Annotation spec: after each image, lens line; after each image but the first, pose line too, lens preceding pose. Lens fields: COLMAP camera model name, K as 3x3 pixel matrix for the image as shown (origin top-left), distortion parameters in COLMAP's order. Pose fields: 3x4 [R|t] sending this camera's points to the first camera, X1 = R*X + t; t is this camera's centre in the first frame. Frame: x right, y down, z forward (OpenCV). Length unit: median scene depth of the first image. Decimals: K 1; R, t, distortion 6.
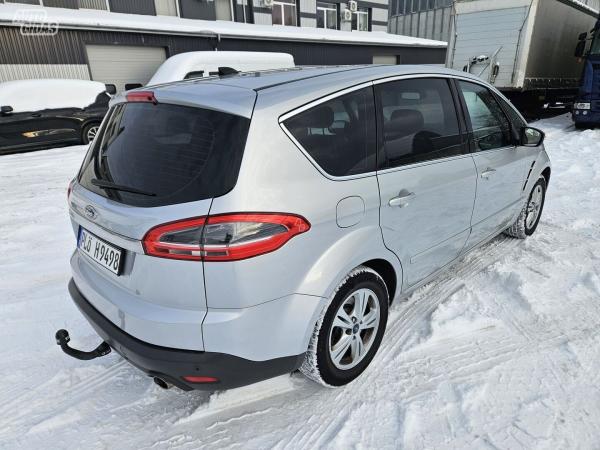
lens RADIAL K [[399.9, 0, 295.4], [0, 399.9, 225.1], [0, 0, 1]] dist [0.050344, -0.027314]
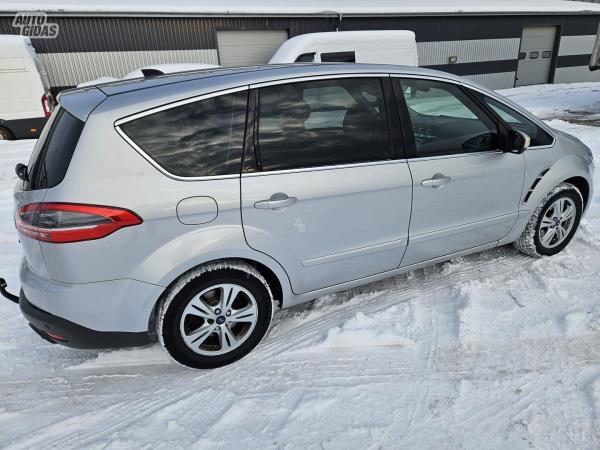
lens RADIAL K [[399.9, 0, 303.3], [0, 399.9, 221.0], [0, 0, 1]] dist [0.050344, -0.027314]
pose [[0.945350, 0.111016, -0.306577, 0.631213], [-0.098019, 0.993521, 0.057519, -0.081983], [0.310976, -0.024325, 0.950107, 0.060303]]
